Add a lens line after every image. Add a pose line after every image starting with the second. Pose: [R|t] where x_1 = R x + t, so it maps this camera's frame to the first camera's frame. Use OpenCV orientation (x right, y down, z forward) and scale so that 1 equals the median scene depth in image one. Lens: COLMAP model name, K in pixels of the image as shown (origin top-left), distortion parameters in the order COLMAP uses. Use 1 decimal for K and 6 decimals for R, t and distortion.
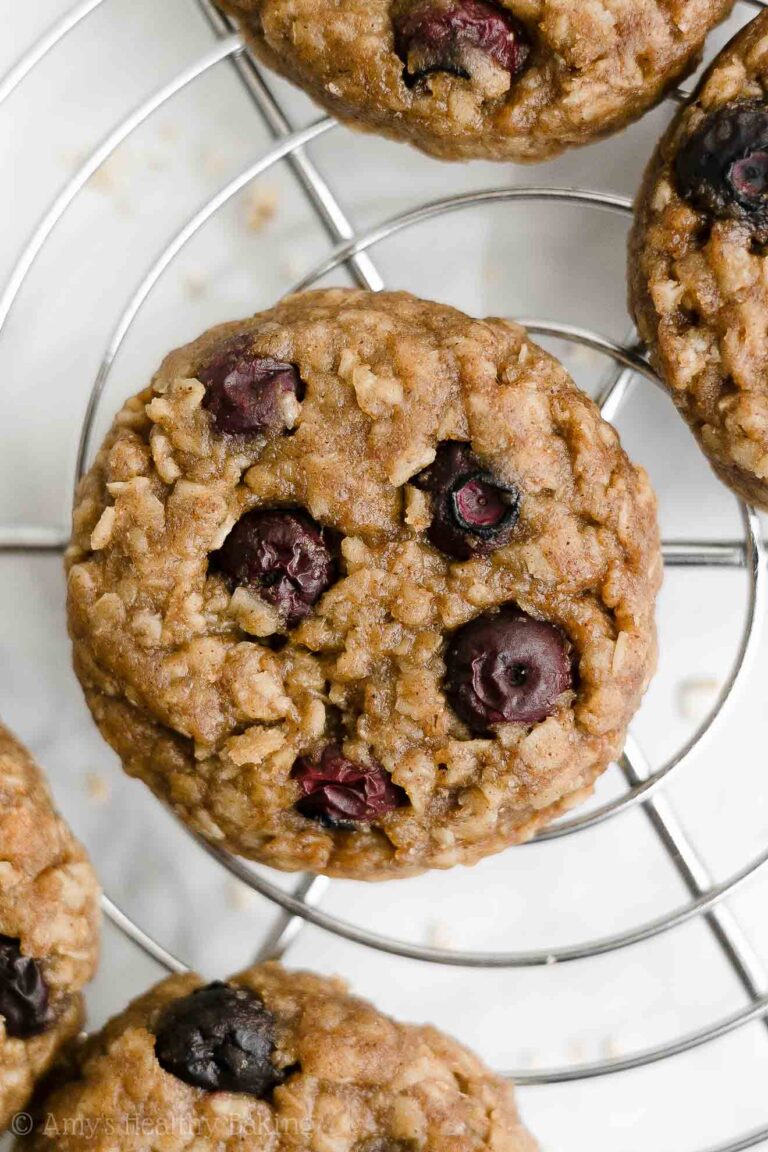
lens RADIAL K [[3290.1, 0, 383.4], [0, 3290.1, 576.2], [0, 0, 1]] dist [-0.162690, 0.000000]
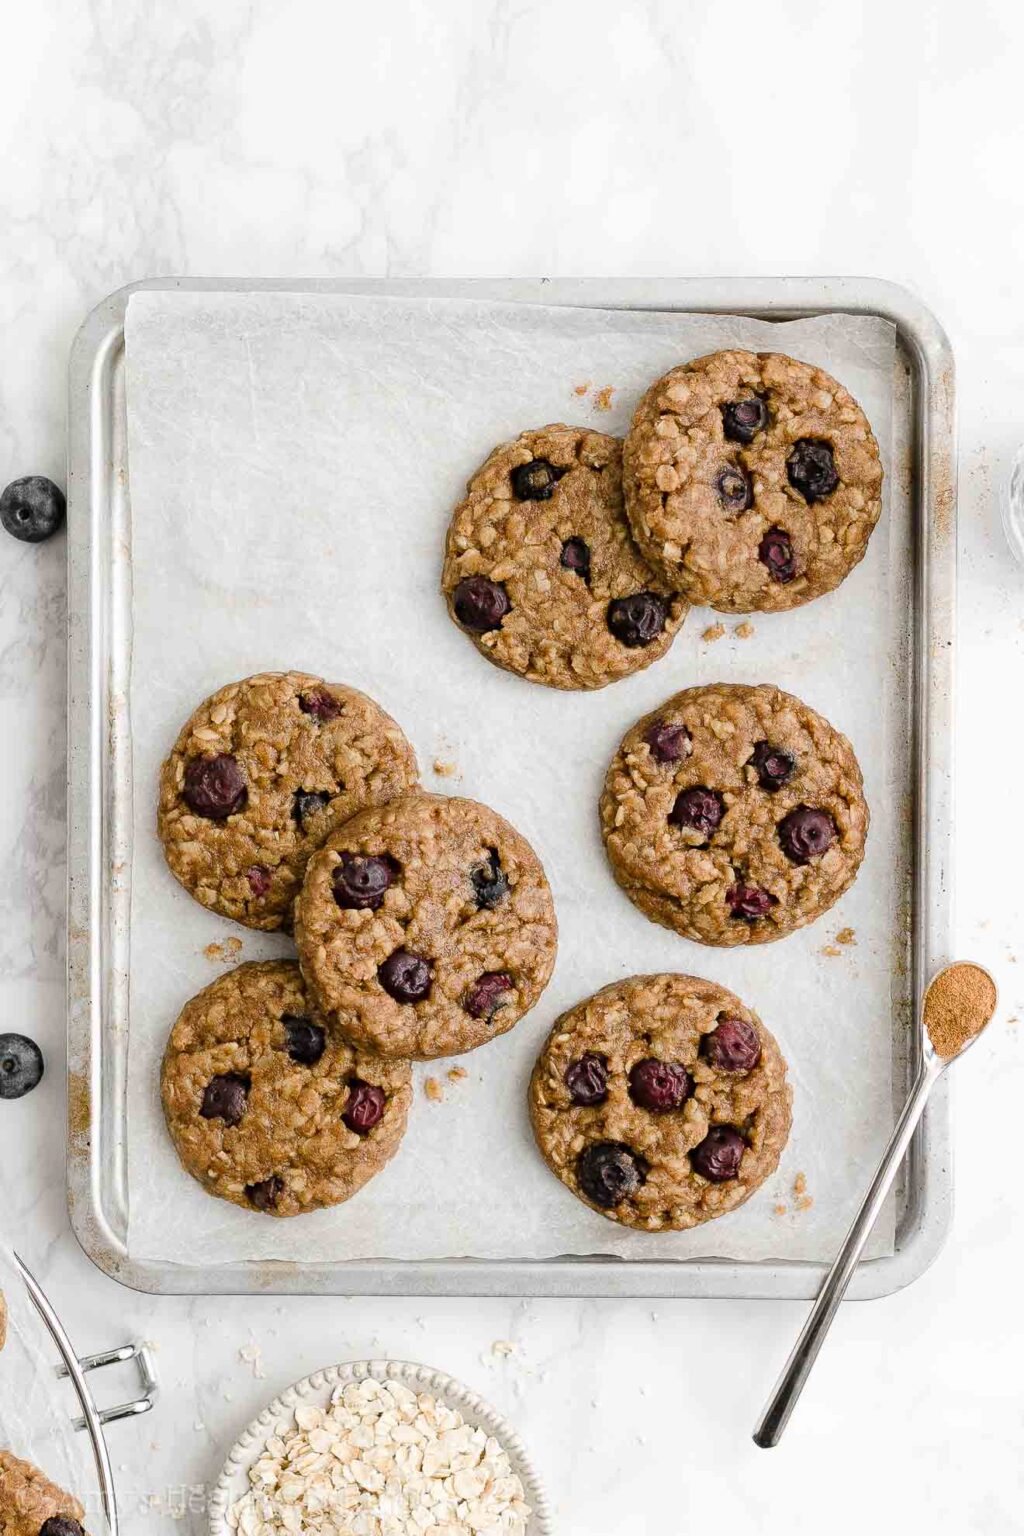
lens RADIAL K [[4386.8, 0, 512.4], [0, 4386.8, 767.5], [0, 0, 1]] dist [-0.162690, 0.000000]
pose [[0.969846, -0.242588, 0.023456, -0.220369], [0.243295, 0.969339, -0.034482, 0.039460], [-0.014372, 0.039149, 0.999130, -2.033923]]
